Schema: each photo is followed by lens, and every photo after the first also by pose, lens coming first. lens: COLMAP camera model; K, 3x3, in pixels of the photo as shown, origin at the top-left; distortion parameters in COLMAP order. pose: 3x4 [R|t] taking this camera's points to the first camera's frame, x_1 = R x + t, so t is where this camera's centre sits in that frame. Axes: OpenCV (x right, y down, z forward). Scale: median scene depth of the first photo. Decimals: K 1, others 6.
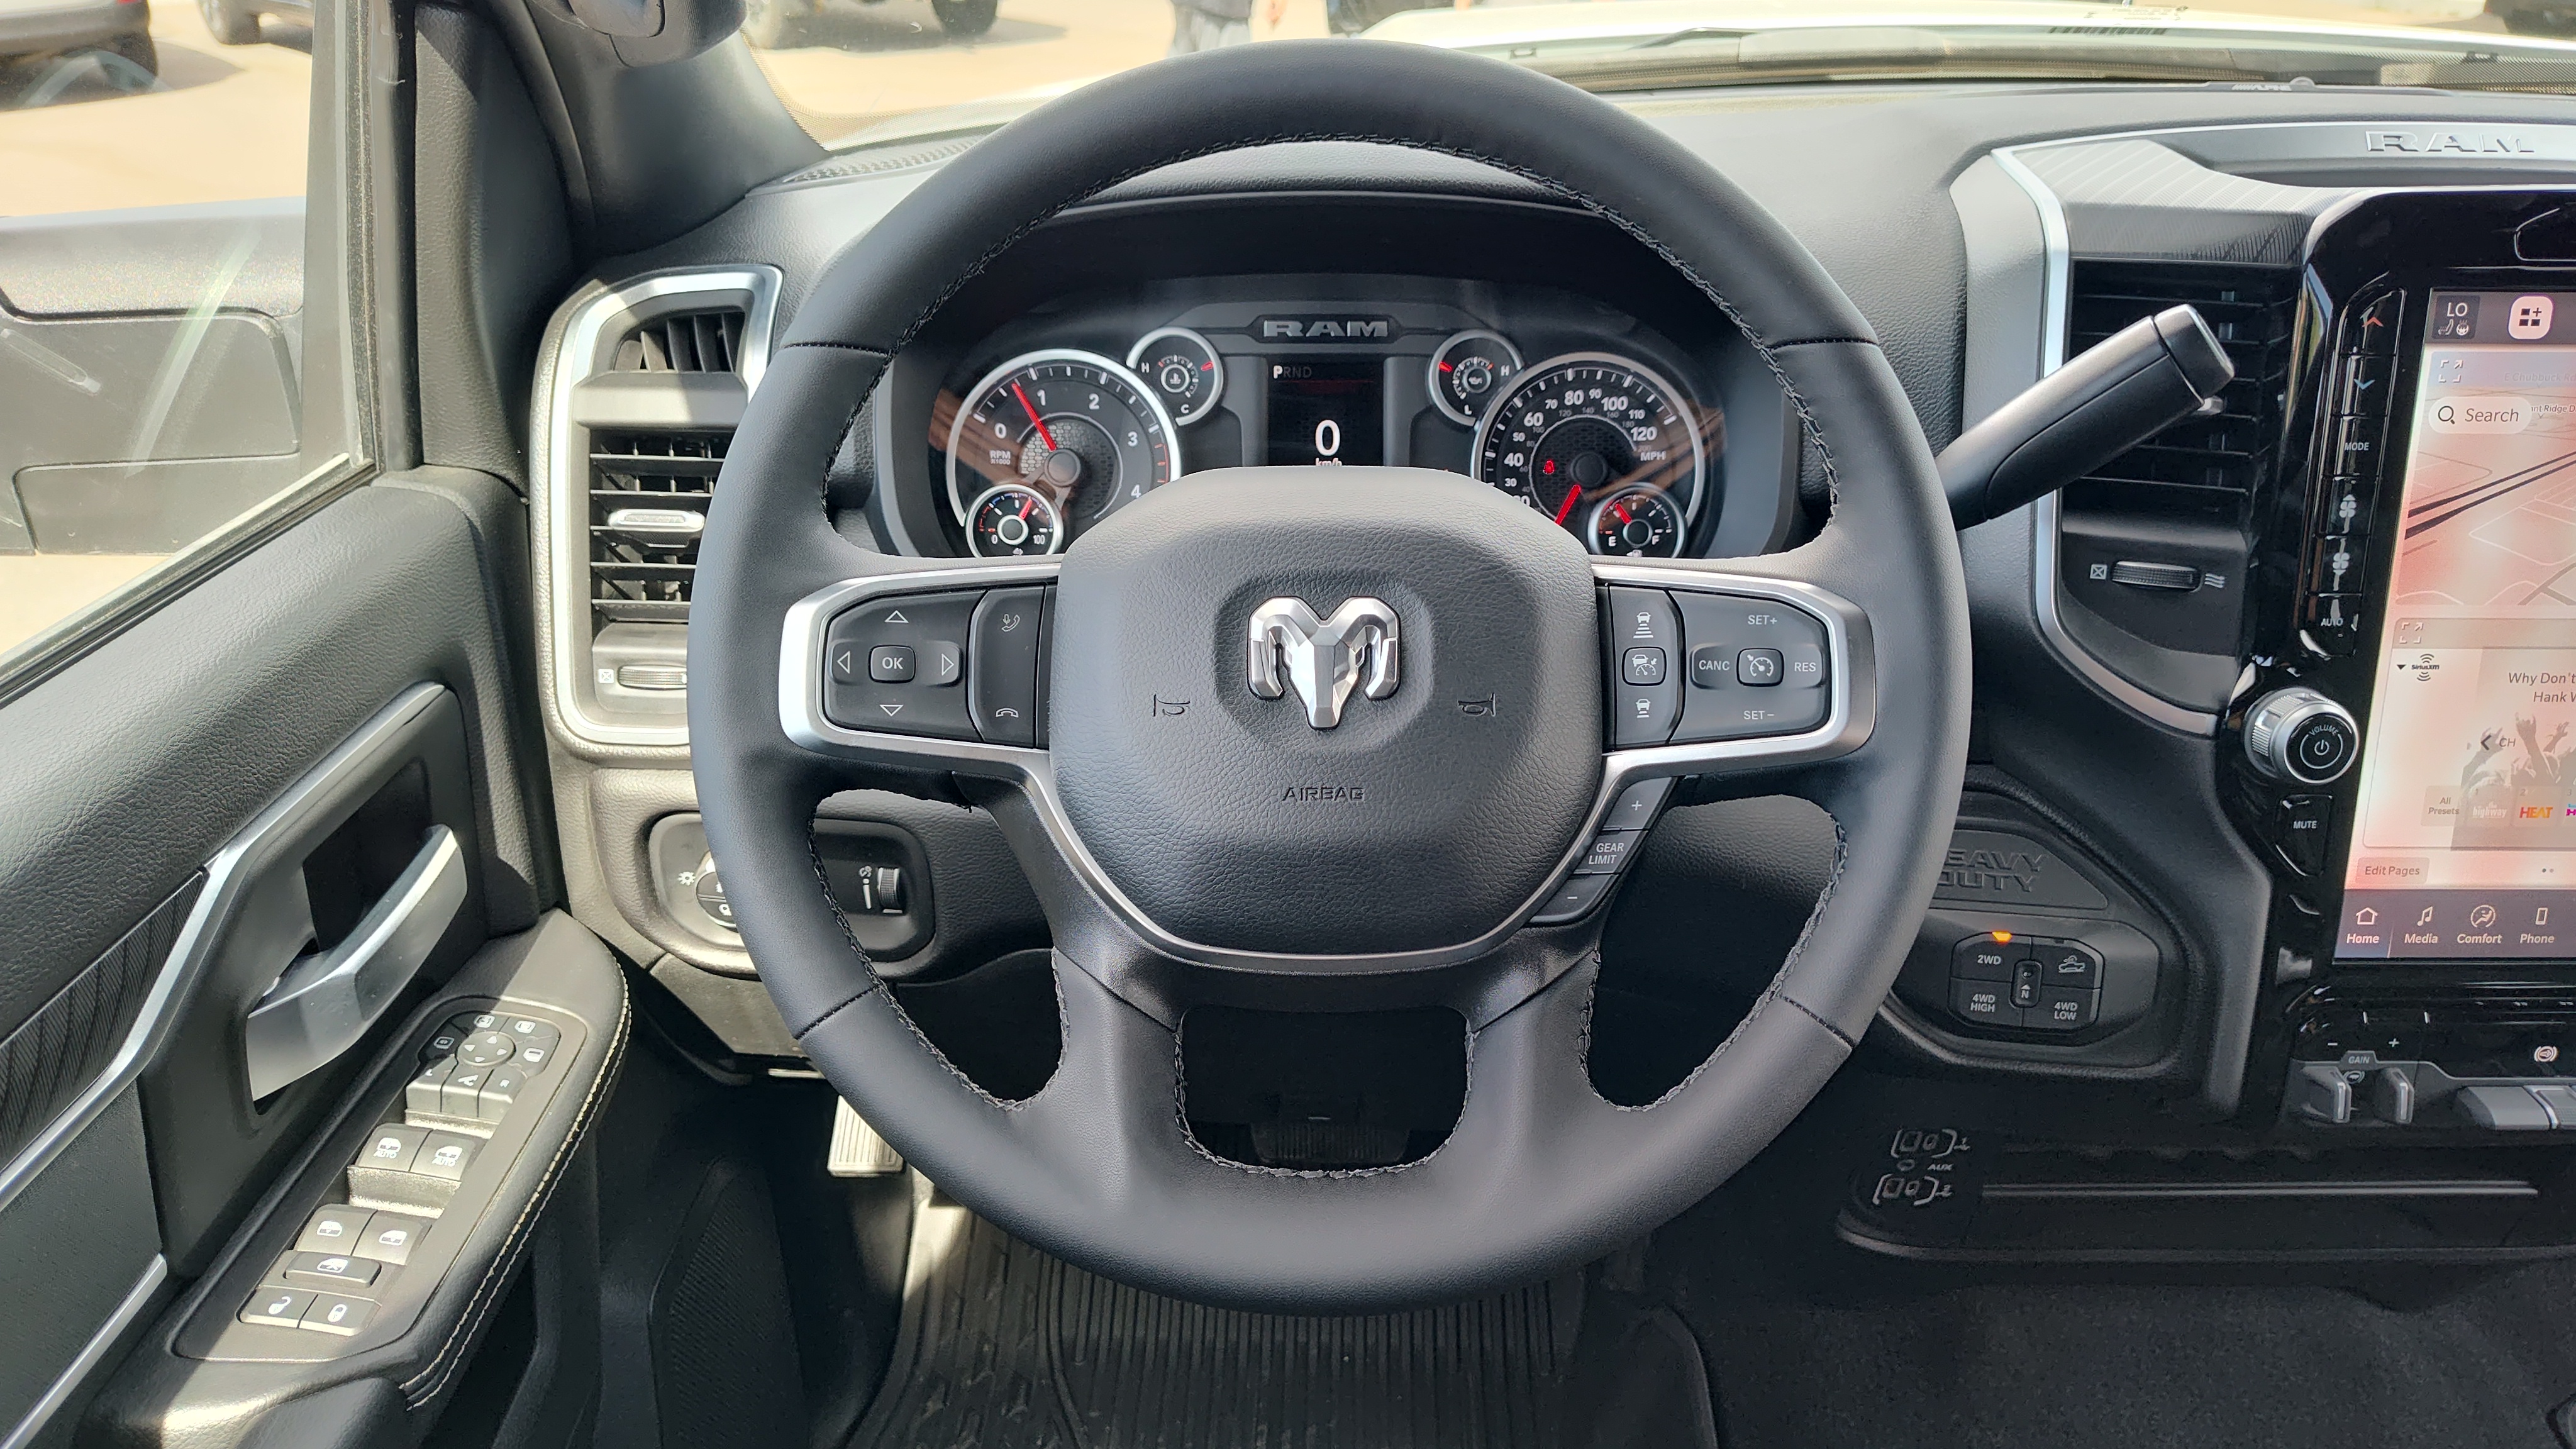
lens RADIAL K [[1854.0, 0, 1294.0], [0, 1854.0, 711.5], [0, 0, 1]] dist [0.024654, -0.017535]
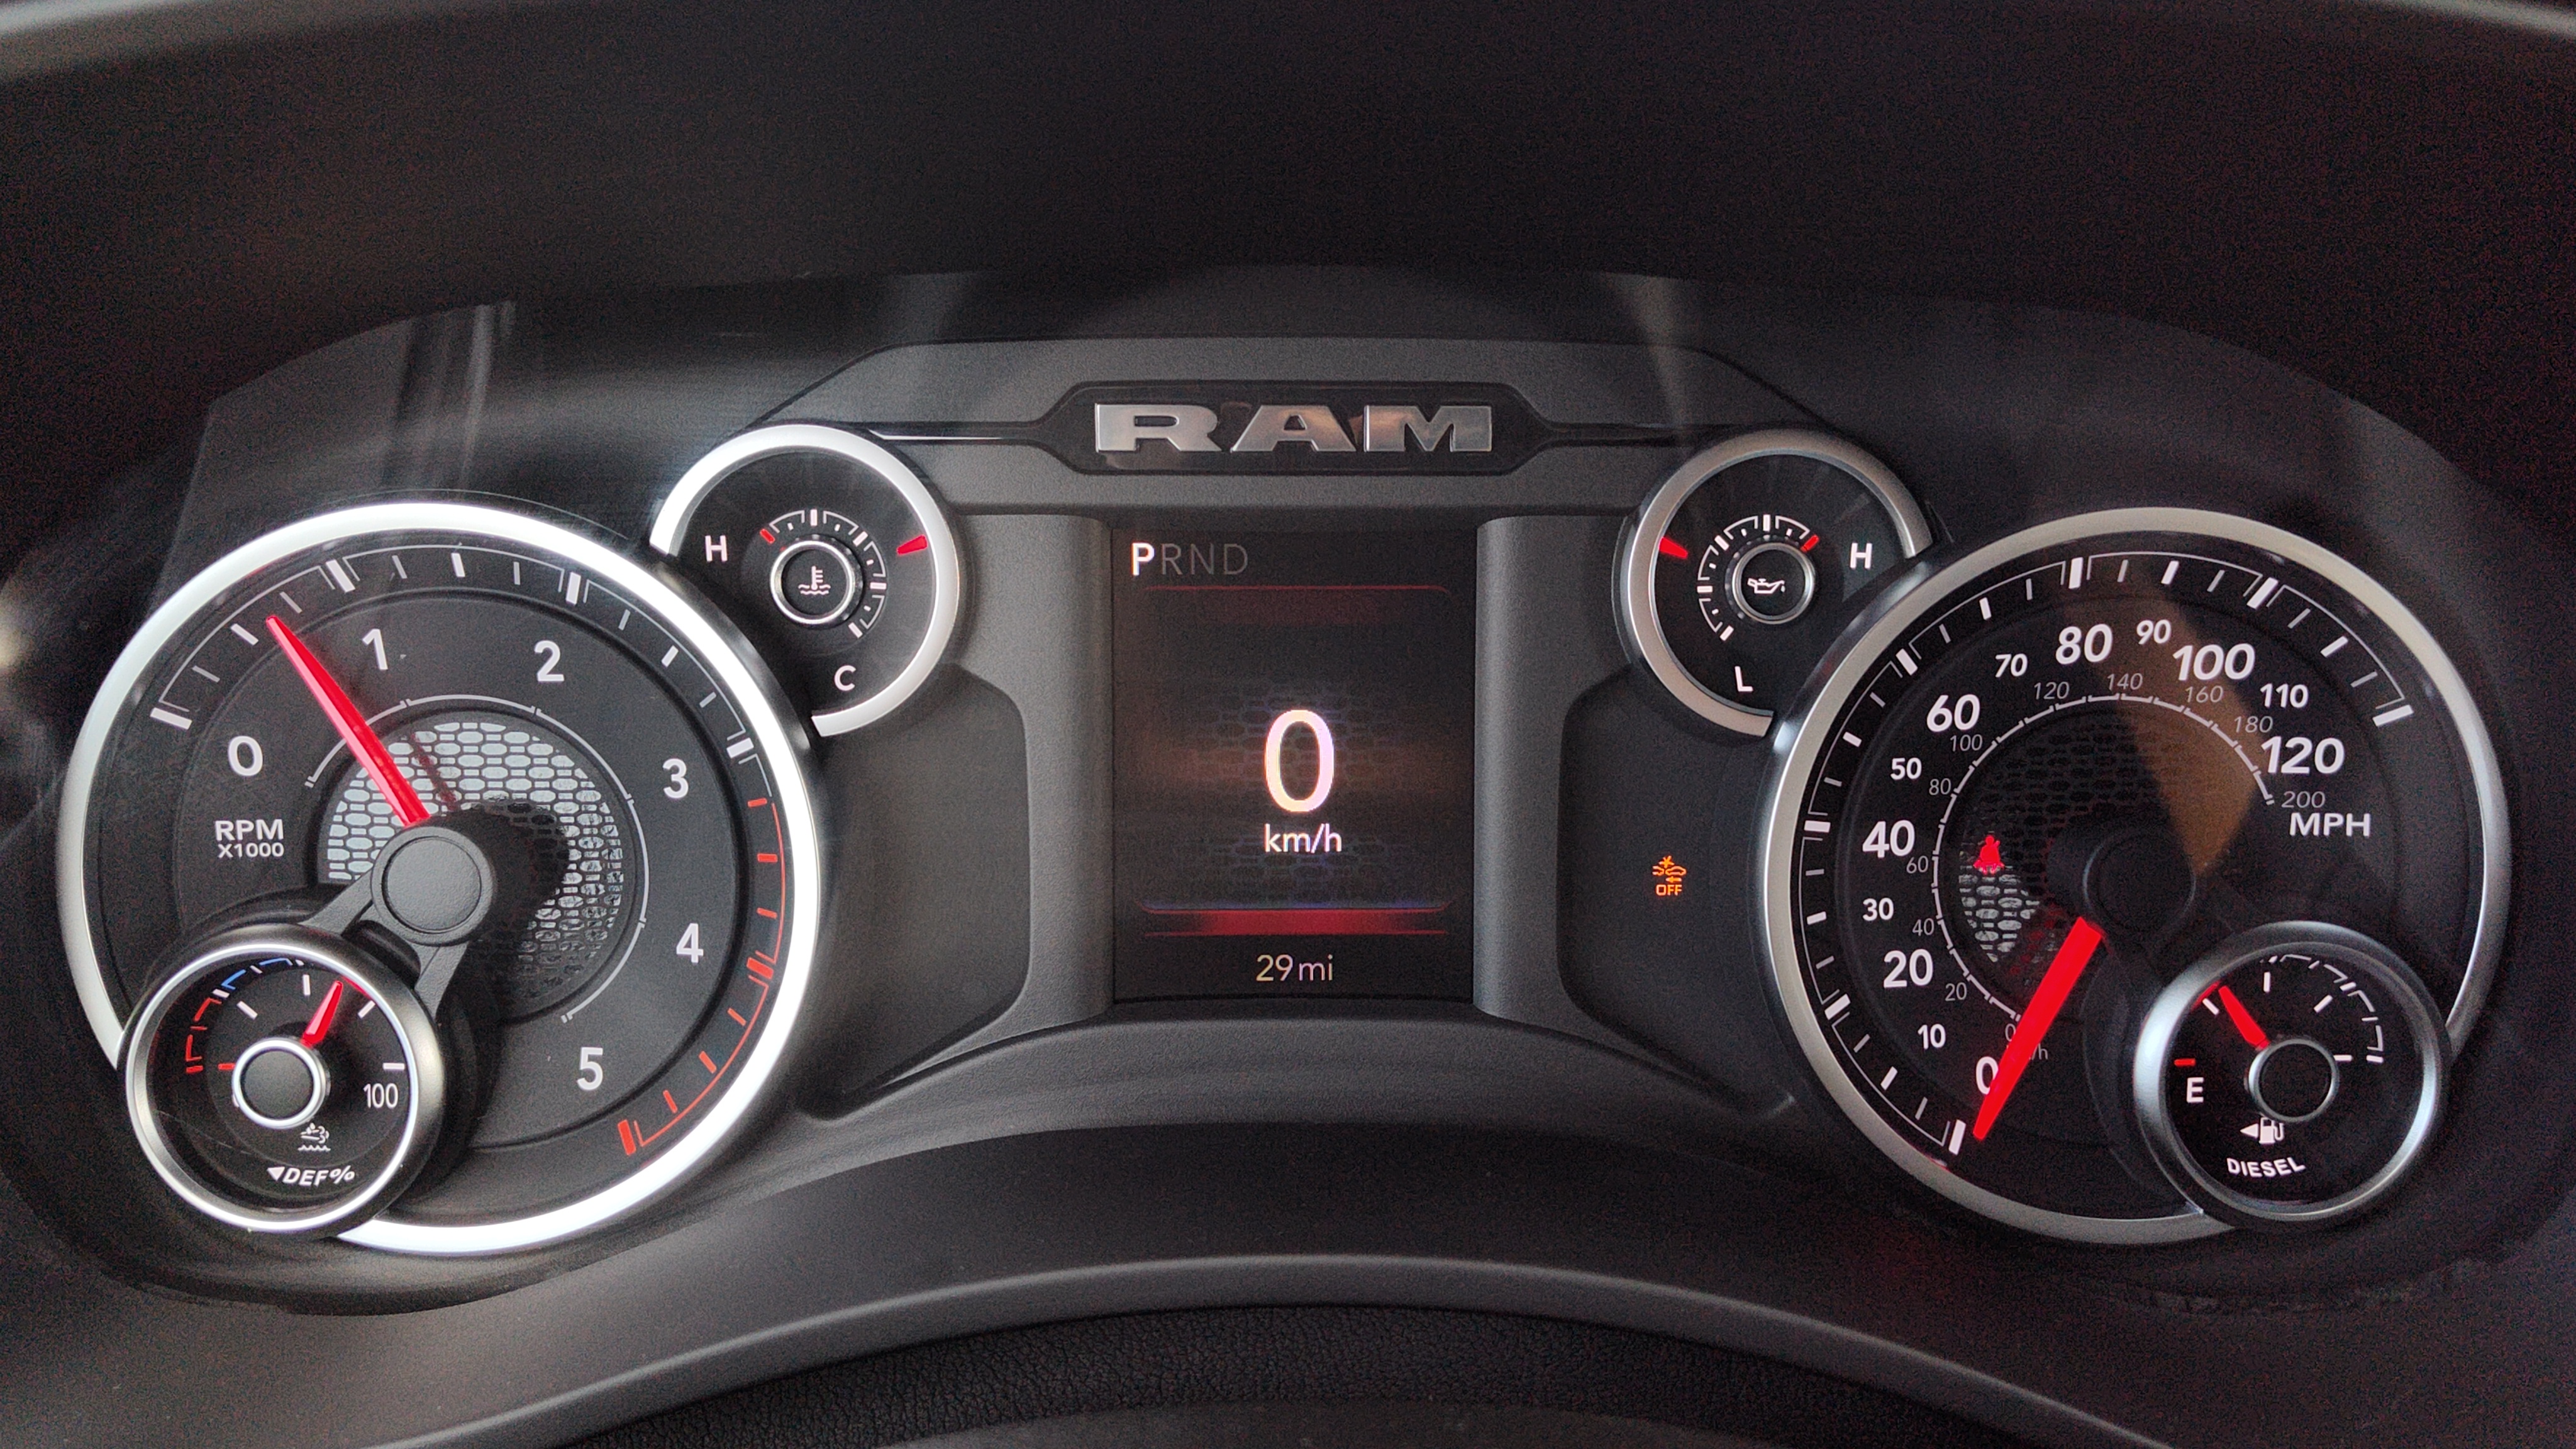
lens RADIAL K [[1854.0, 0, 1263.2], [0, 1854.0, 702.6], [0, 0, 1]] dist [0.024654, -0.017535]
pose [[0.999872, -0.003919, 0.015483, 0.007057], [0.003579, 0.999753, 0.021939, -0.166779], [-0.015565, -0.021881, 0.999639, 0.688154]]
